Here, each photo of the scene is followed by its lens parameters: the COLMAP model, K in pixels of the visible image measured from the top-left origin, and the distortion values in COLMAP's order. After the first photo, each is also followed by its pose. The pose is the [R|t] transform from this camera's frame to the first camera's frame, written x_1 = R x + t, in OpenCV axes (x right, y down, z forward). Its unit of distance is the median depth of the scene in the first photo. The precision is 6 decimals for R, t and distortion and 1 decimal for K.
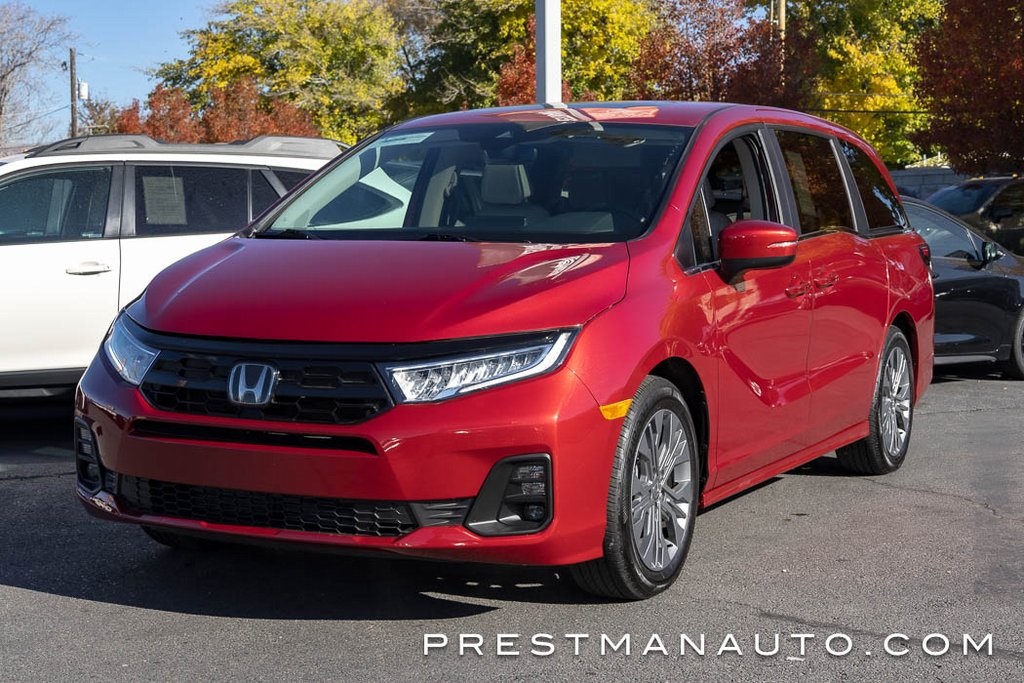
lens RADIAL K [[1805.1, 0, 511.7], [0, 1805.1, 343.9], [0, 0, 1]] dist [0.062404, 0.000000]
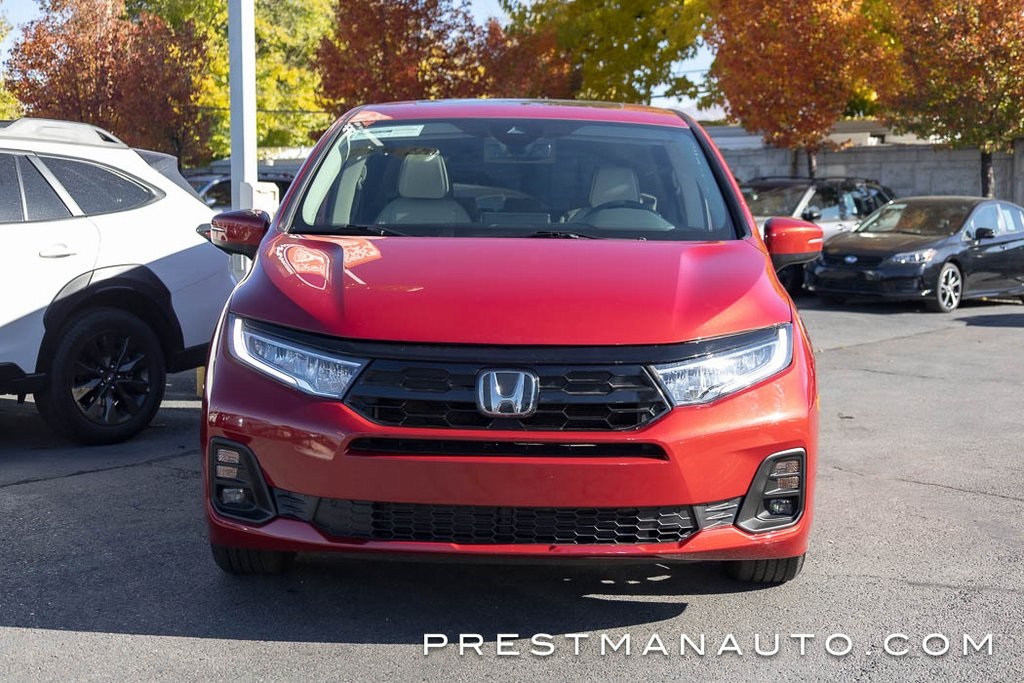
lens RADIAL K [[1658.5, 0, 510.6], [0, 1658.5, 341.0], [0, 0, 1]] dist [0.014198, 0.000000]
pose [[0.885061, -0.029758, 0.464523, -0.488673], [0.024027, 0.999545, 0.018254, -0.018278], [-0.464855, -0.004995, 0.885373, 0.213922]]
